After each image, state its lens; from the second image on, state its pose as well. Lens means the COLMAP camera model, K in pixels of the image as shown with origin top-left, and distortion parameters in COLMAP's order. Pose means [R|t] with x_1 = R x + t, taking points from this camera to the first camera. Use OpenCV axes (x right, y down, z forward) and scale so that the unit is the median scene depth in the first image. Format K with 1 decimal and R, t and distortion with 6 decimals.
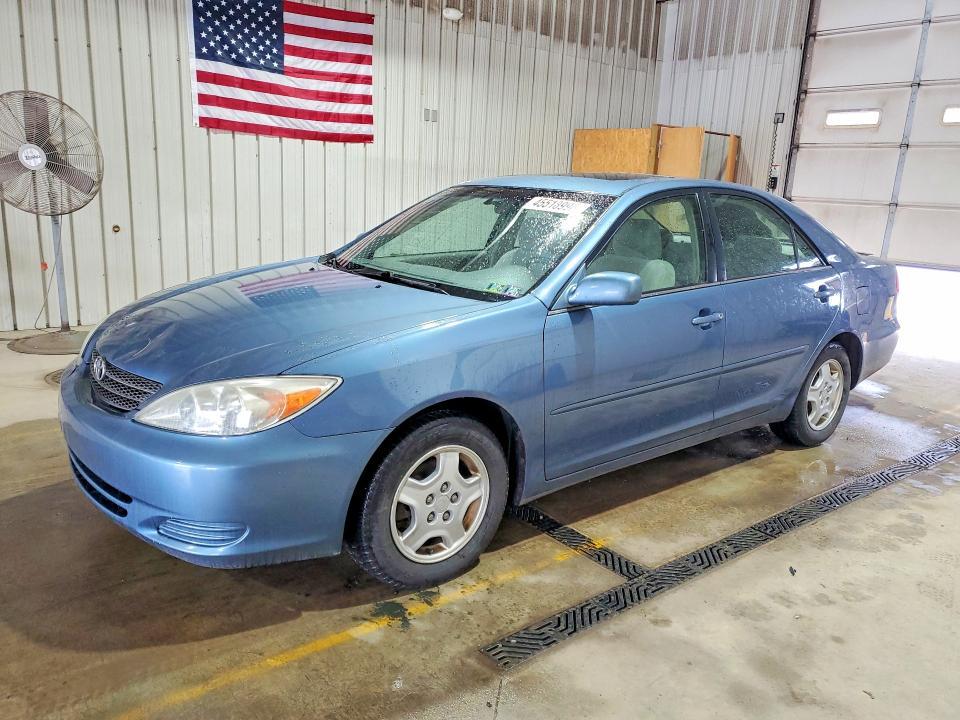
lens RADIAL K [[754.9, 0, 484.9], [0, 754.9, 366.6], [0, 0, 1]] dist [0.000715, 0.013824]
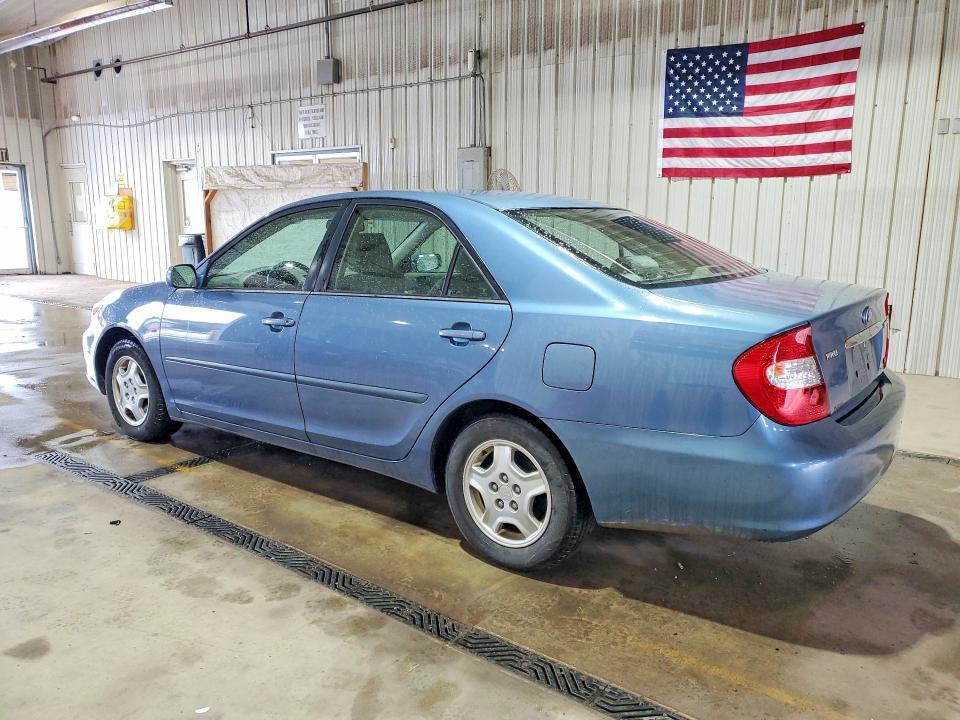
lens RADIAL K [[754.9, 0, 485.1], [0, 754.9, 356.9], [0, 0, 1]] dist [0.000715, 0.013824]
pose [[0.224826, 0.128794, -0.965850, 0.696291], [-0.224707, 0.971362, 0.077222, -0.081581], [0.948135, 0.199672, 0.247328, 0.518687]]
